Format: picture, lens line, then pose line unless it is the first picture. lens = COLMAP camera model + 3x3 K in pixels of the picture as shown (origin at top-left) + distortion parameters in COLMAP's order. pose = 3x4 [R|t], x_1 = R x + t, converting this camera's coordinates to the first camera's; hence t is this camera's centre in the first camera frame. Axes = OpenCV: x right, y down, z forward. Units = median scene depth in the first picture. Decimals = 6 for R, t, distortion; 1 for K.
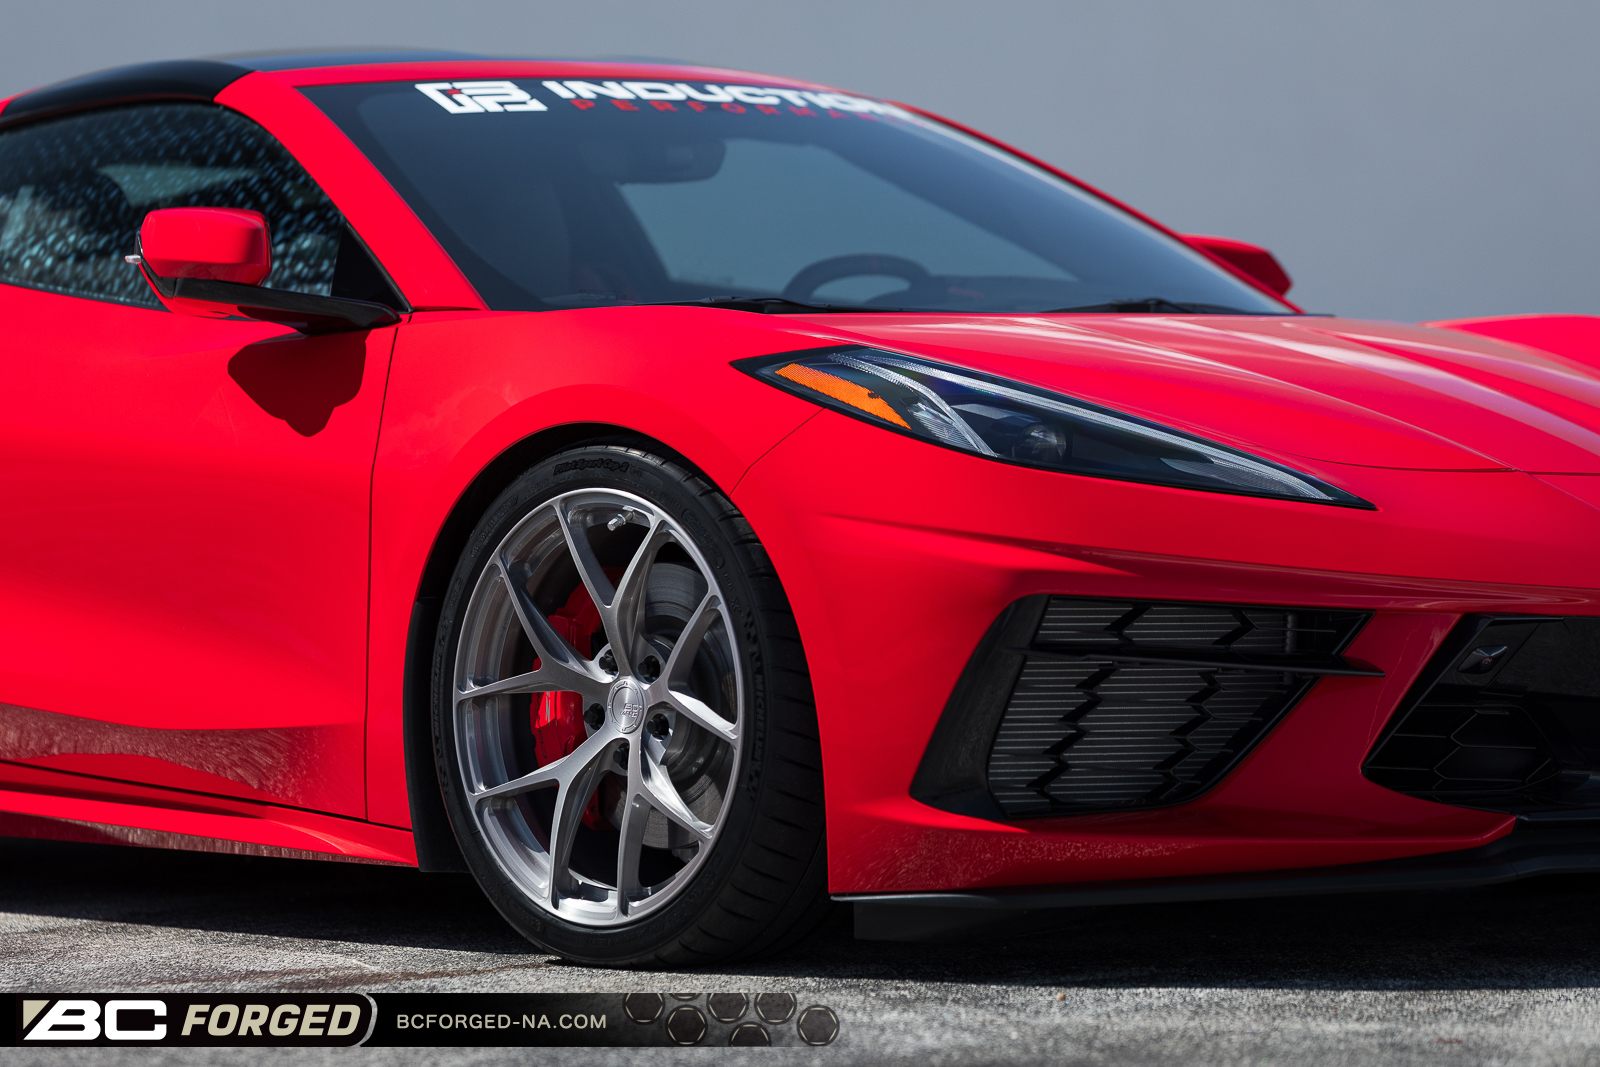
lens RADIAL K [[5966.0, 0, 800.0], [0, 5966.0, 533.5], [0, 0, 1]] dist [0.080602, 0.819382]
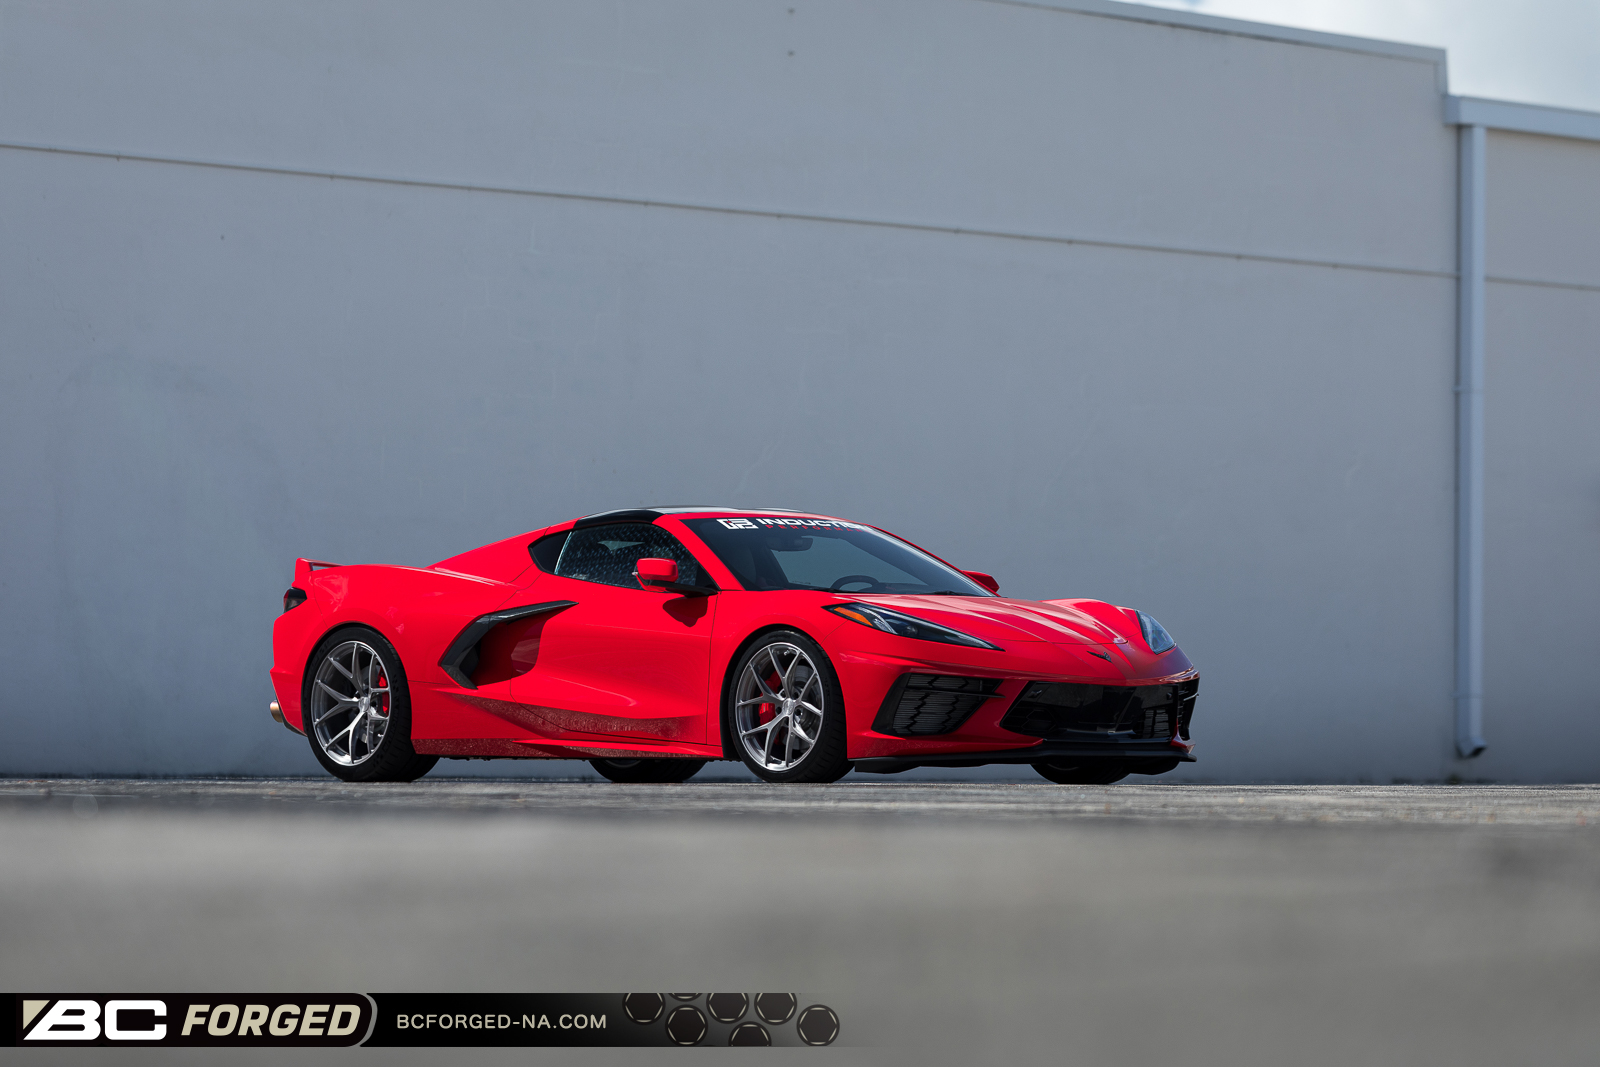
lens RADIAL K [[5966.0, 0, 800.0], [0, 5966.0, 533.5], [0, 0, 1]] dist [0.080602, 0.819382]
pose [[0.999816, 0.016627, 0.009544, -0.056717], [-0.016109, 0.998520, -0.051950, 0.107296], [-0.010394, 0.051787, 0.998604, -2.419244]]
